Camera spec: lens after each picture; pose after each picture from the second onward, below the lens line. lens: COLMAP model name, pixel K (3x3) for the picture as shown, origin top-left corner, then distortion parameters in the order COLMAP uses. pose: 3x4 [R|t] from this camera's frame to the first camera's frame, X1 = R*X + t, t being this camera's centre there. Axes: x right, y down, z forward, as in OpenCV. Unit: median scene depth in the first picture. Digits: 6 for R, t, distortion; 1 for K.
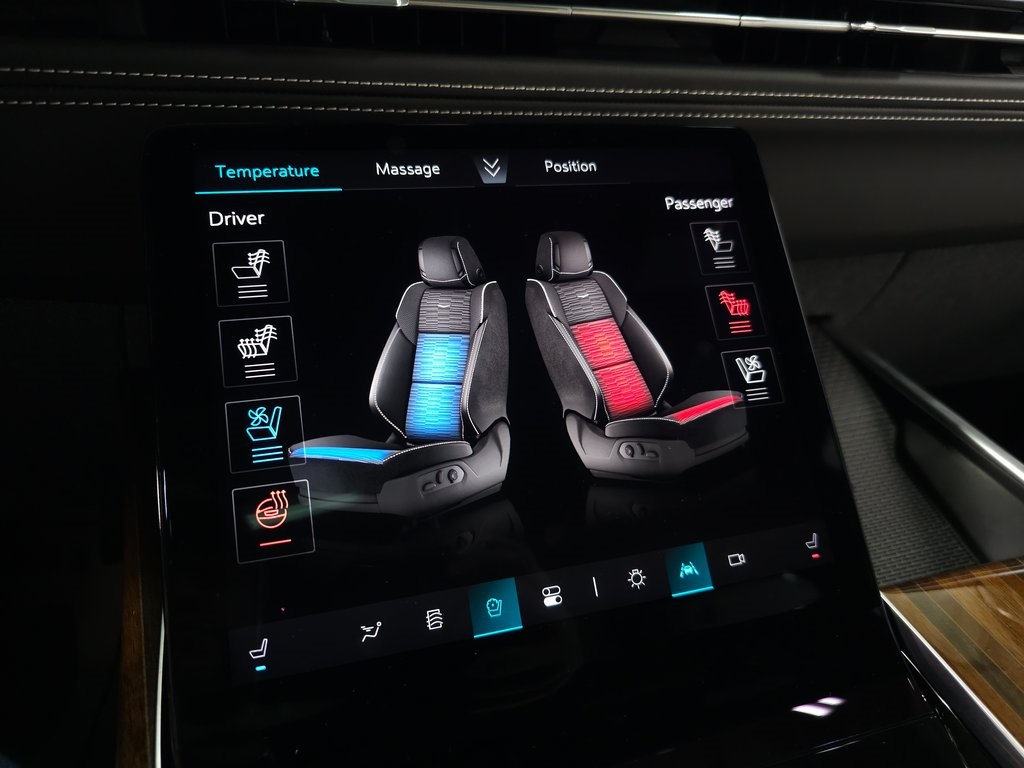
lens RADIAL K [[700.3, 0, 513.5], [0, 700.3, 383.6], [0, 0, 1]] dist [0.000416, -0.019964]
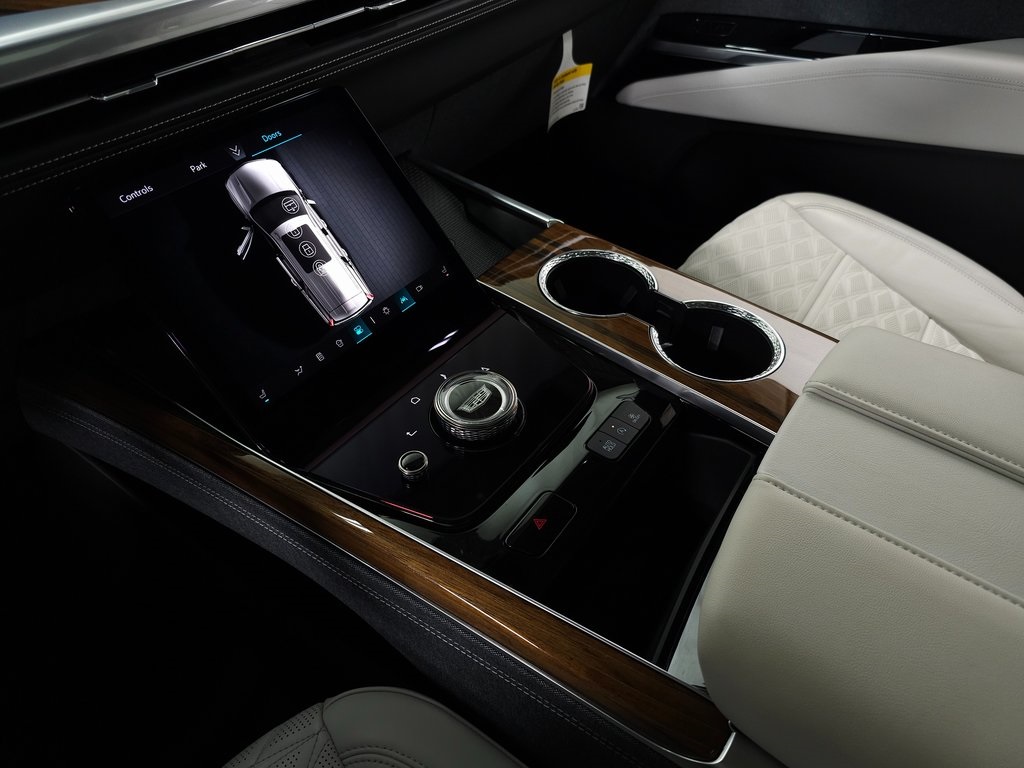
lens RADIAL K [[700.3, 0, 521.2], [0, 700.3, 385.8], [0, 0, 1]] dist [0.000416, -0.019964]
pose [[0.798618, -0.444578, 0.405659, -0.334778], [0.323609, 0.885513, 0.333382, -0.086355], [-0.507431, -0.134970, 0.851056, -0.804372]]
